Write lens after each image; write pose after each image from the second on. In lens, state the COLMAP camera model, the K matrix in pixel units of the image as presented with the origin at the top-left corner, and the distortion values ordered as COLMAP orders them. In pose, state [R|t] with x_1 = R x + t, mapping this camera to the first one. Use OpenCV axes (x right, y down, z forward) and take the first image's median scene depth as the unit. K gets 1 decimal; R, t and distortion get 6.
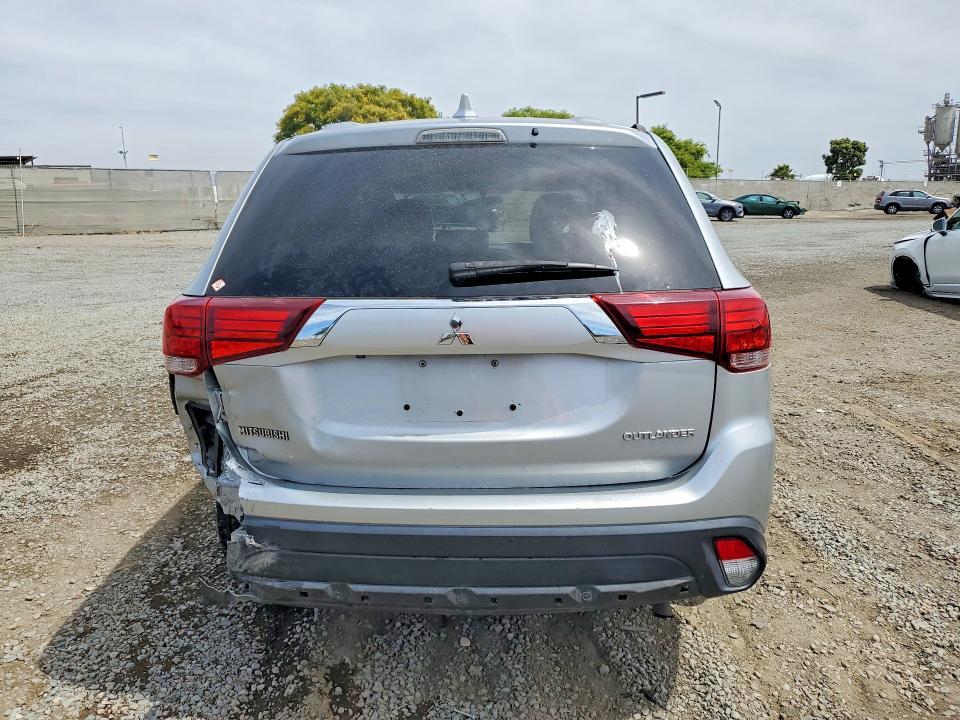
lens RADIAL K [[753.5, 0, 480.0], [0, 753.5, 360.0], [0, 0, 1]] dist [-0.002697, -0.000232]
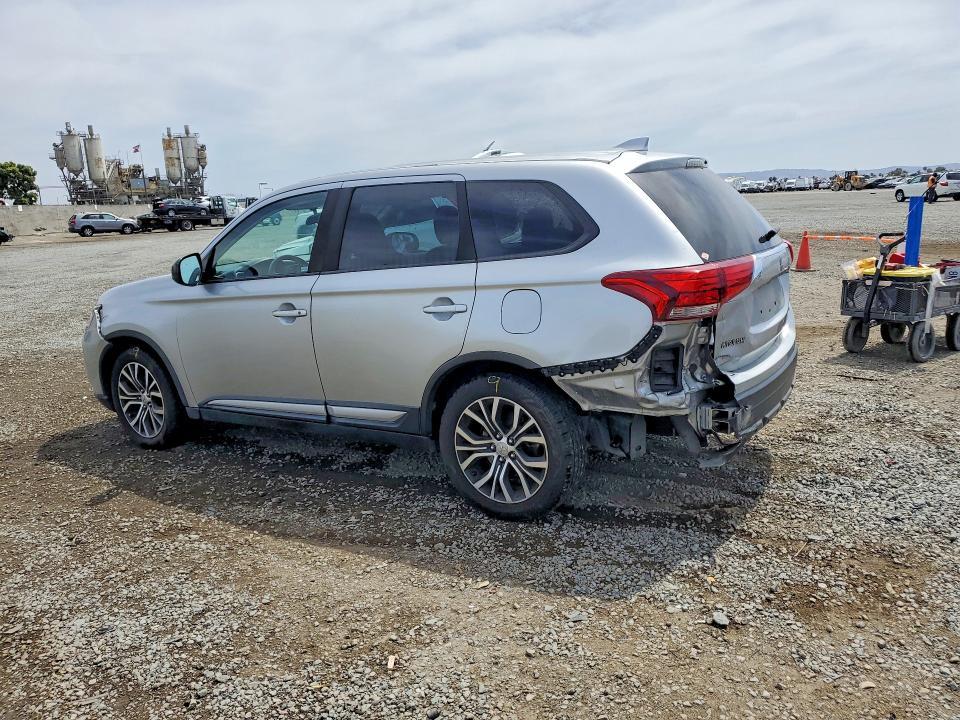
lens RADIAL K [[753.5, 0, 480.0], [0, 753.5, 360.0], [0, 0, 1]] dist [-0.002697, -0.000232]
pose [[0.482221, -0.183489, 0.856618, -0.097228], [0.210796, 0.973393, 0.089838, -0.006412], [-0.850310, 0.137249, 0.508070, 0.031608]]
